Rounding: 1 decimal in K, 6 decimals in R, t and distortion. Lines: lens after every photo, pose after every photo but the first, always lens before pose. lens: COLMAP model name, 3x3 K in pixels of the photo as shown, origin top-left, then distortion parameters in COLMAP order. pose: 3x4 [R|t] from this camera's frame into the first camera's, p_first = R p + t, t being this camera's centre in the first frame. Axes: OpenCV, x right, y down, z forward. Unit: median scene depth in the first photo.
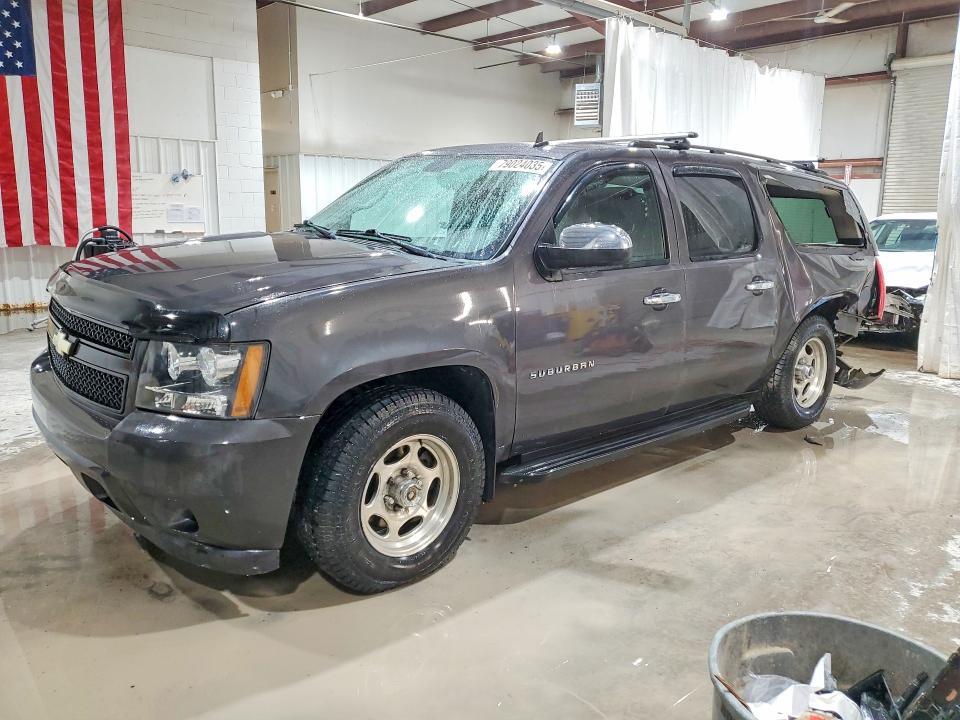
lens RADIAL K [[766.3, 0, 482.9], [0, 766.3, 356.4], [0, 0, 1]] dist [0.009302, 0.012265]
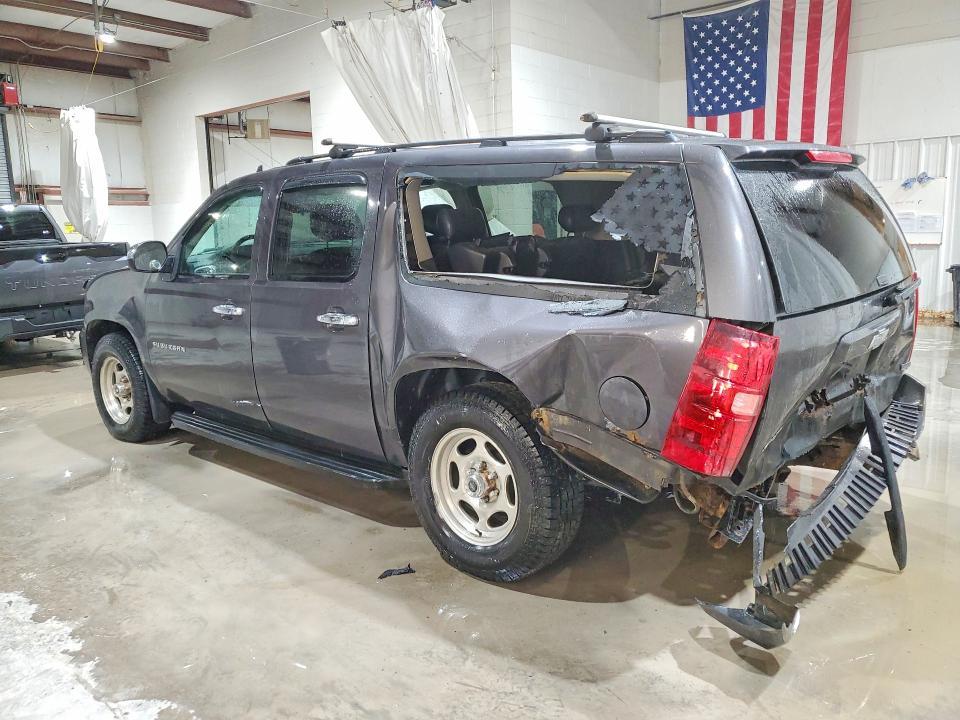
lens RADIAL K [[766.3, 0, 482.9], [0, 766.3, 356.4], [0, 0, 1]] dist [0.009302, 0.012265]
pose [[0.082659, 0.148996, -0.985377, 1.286537], [-0.157496, 0.978288, 0.134713, -0.206566], [0.984054, 0.144058, 0.104331, 1.198701]]
